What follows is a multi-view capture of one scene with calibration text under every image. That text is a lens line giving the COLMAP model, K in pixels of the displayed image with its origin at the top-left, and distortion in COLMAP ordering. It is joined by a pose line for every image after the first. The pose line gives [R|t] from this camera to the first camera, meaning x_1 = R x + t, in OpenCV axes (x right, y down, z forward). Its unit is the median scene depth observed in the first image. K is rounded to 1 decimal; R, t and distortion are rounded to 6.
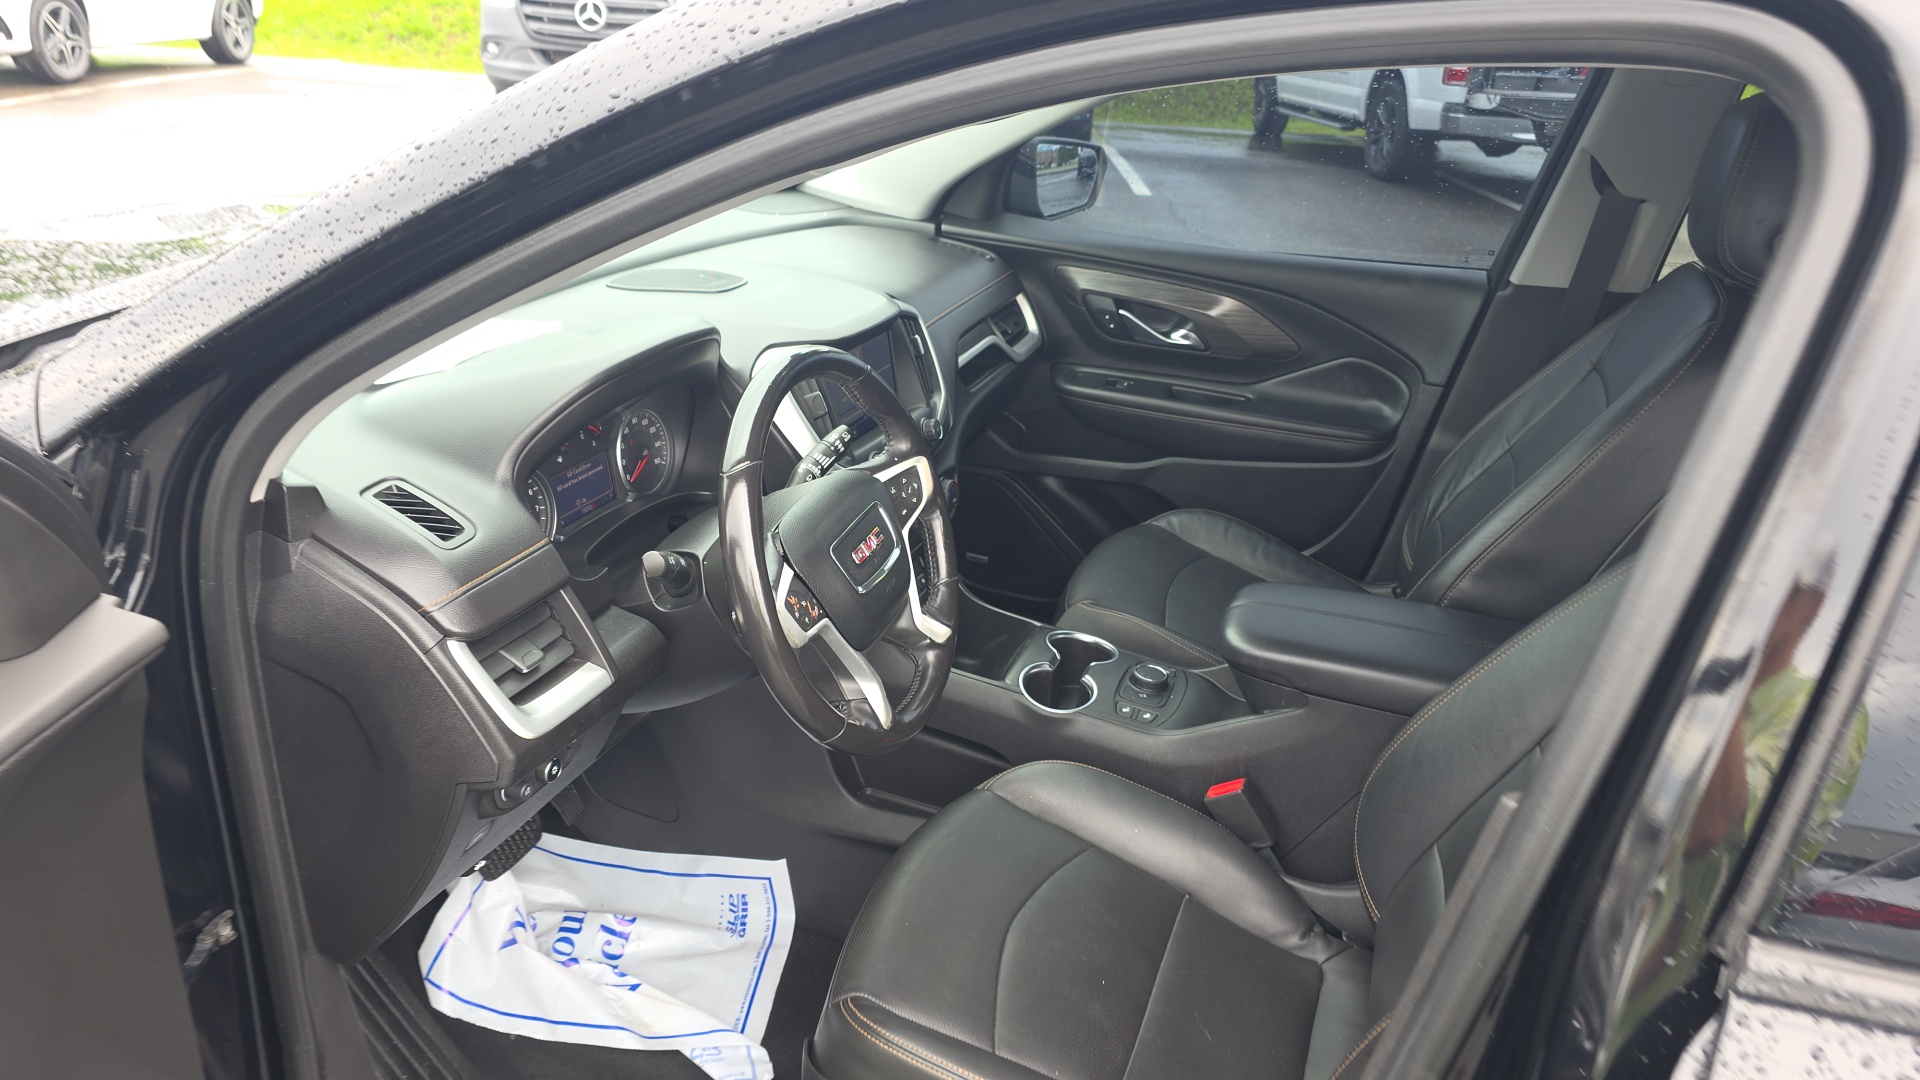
lens RADIAL K [[1261.8, 0, 901.2], [0, 1261.8, 544.4], [0, 0, 1]] dist [0.040671, -0.046344]
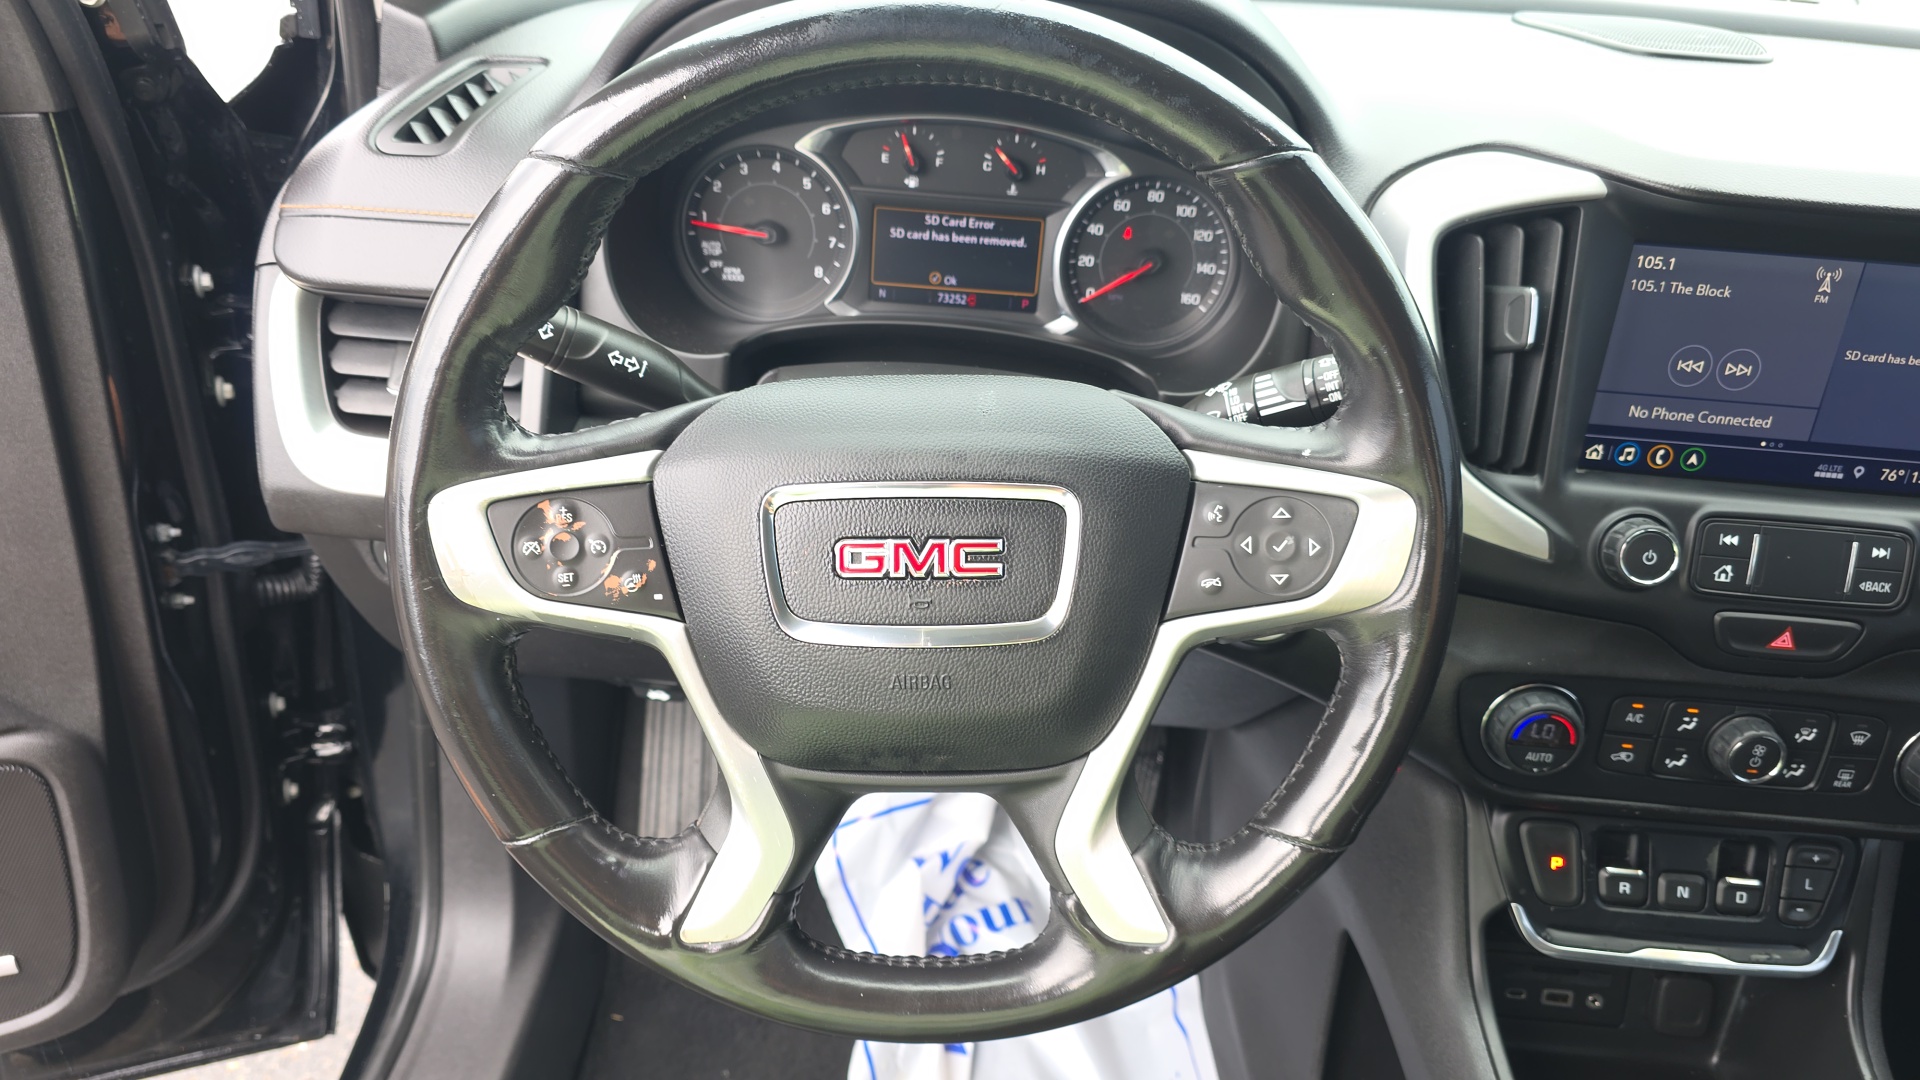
lens RADIAL K [[1320.8, 0, 953.2], [0, 1320.8, 544.7], [0, 0, 1]] dist [0.050120, -0.063113]
pose [[0.359440, 0.481471, -0.799367, 0.187650], [-0.426325, 0.846721, 0.318293, -0.084908], [0.830090, 0.226383, 0.509609, 0.511523]]
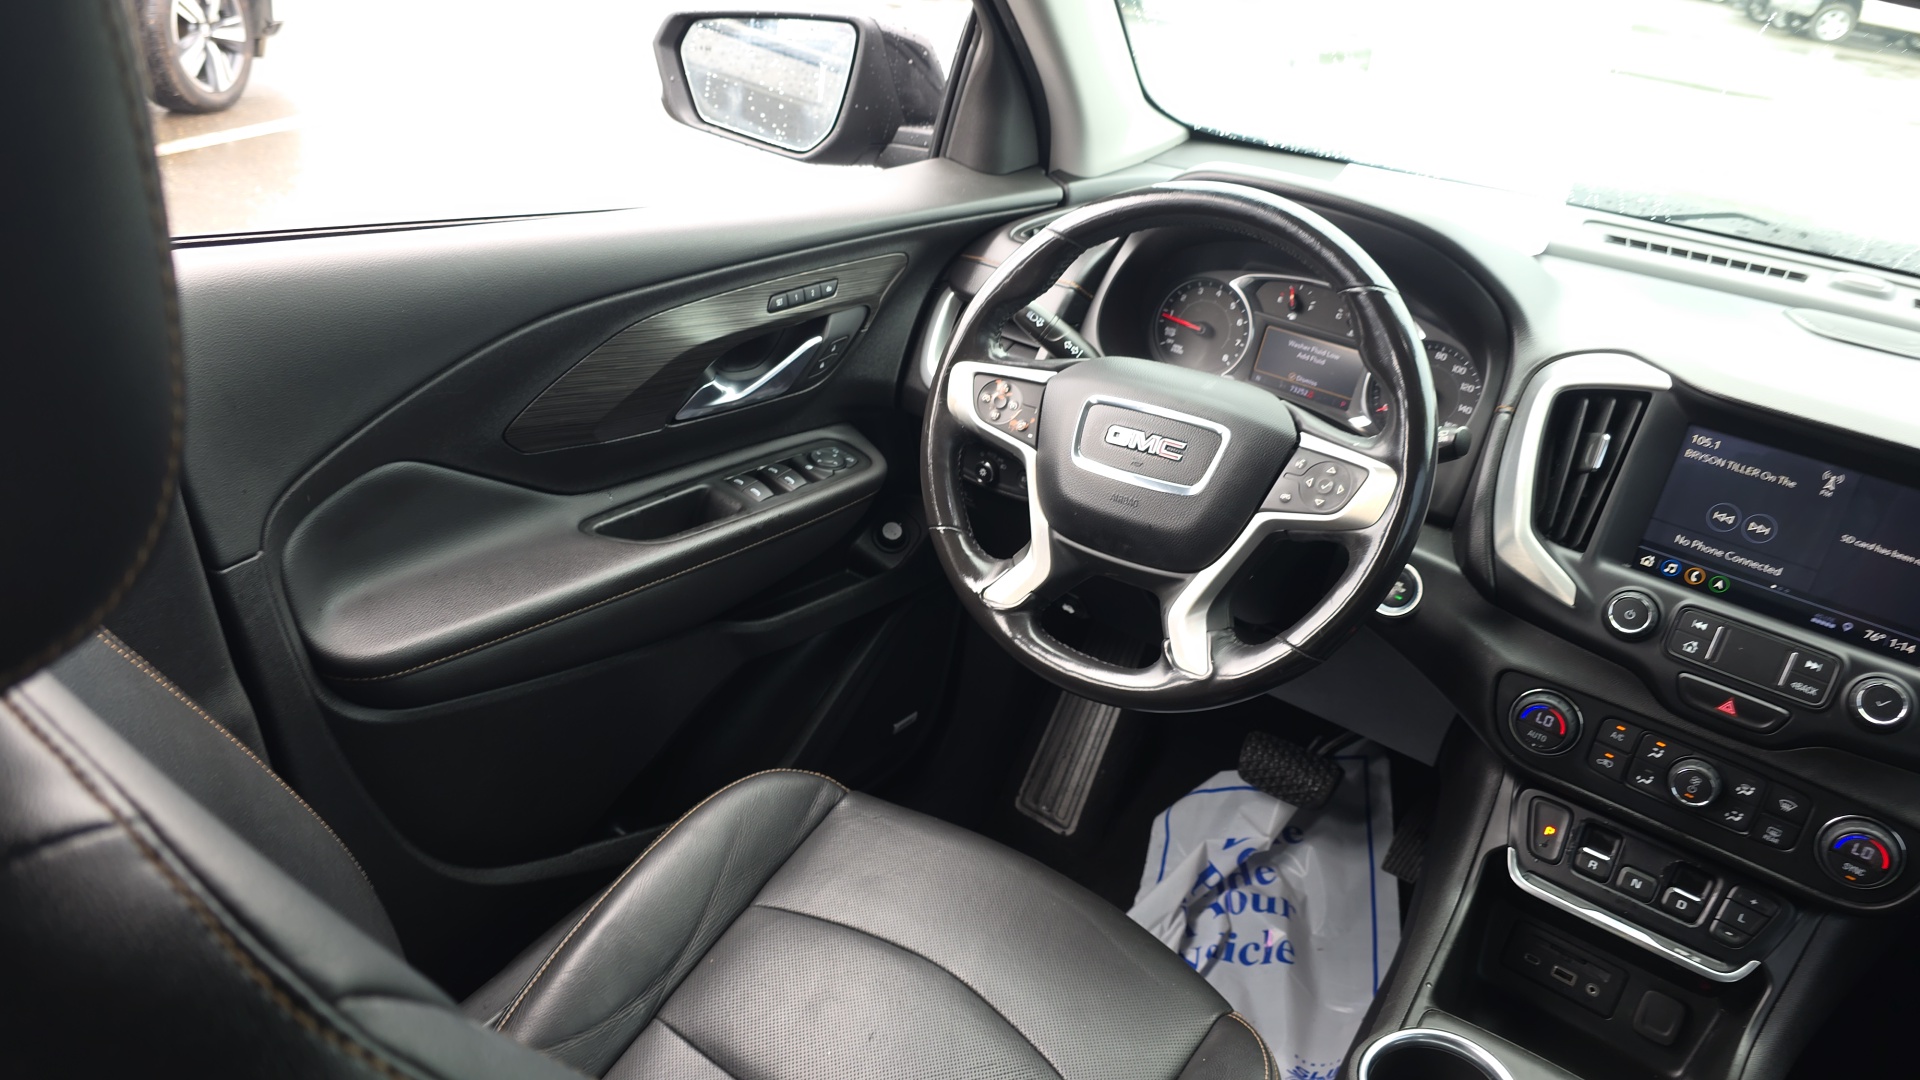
lens RADIAL K [[1329.7, 0, 917.6], [0, 1329.7, 518.9], [0, 0, 1]] dist [0.045657, -0.053731]
pose [[-0.220630, 0.345469, -0.912126, 0.489470], [-0.520293, 0.749318, 0.409657, -0.143955], [0.824996, 0.564955, 0.014423, 0.572077]]
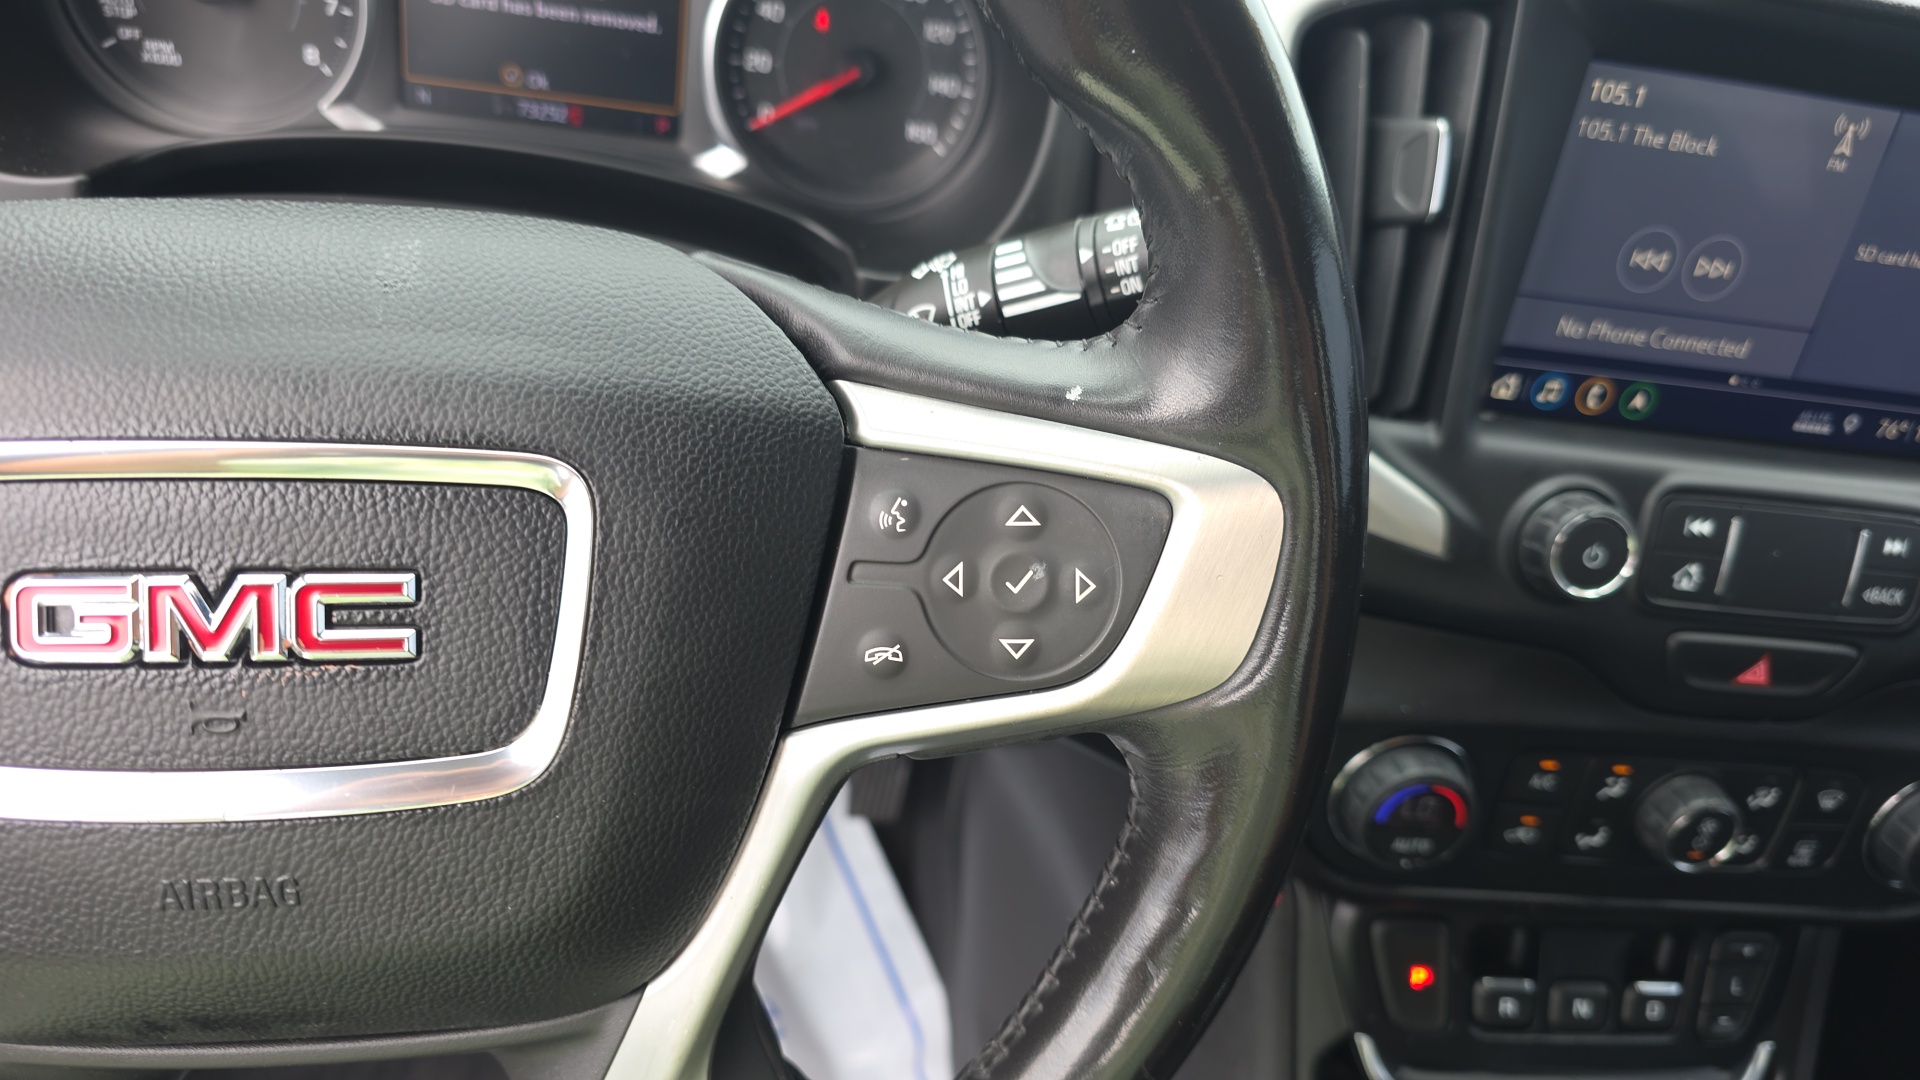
lens RADIAL K [[1340.0, 0, 975.2], [0, 1340.0, 556.6], [0, 0, 1]] dist [0.032112, -0.063747]
pose [[0.483394, 0.544823, -0.685199, 0.089415], [-0.484647, 0.818383, 0.308813, -0.069554], [0.729004, 0.182801, 0.659649, 0.607227]]
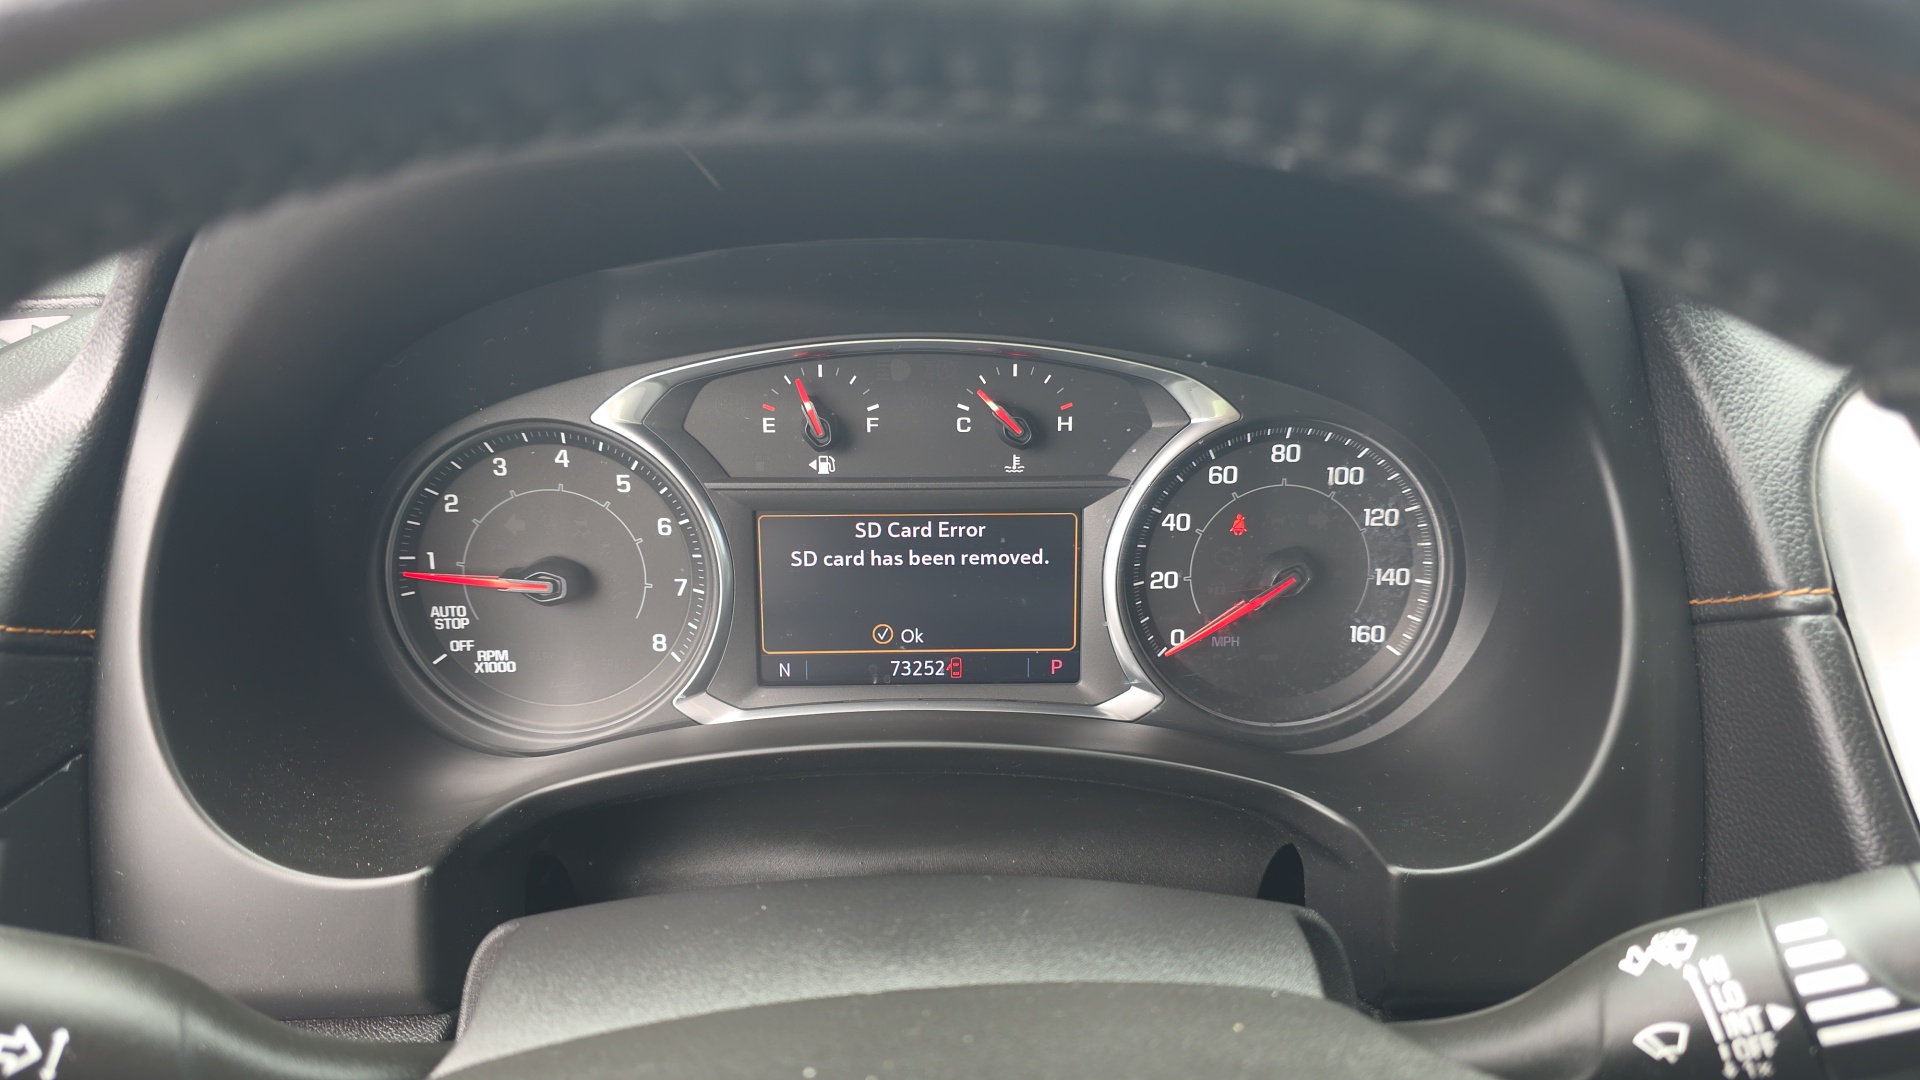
lens RADIAL K [[1319.7, 0, 955.5], [0, 1319.7, 557.0], [0, 0, 1]] dist [0.063015, -0.086461]
pose [[0.407513, 0.298509, -0.863033, 0.007875], [-0.354405, 0.922689, 0.151797, -0.070956], [0.841623, 0.244004, 0.481801, 0.598853]]
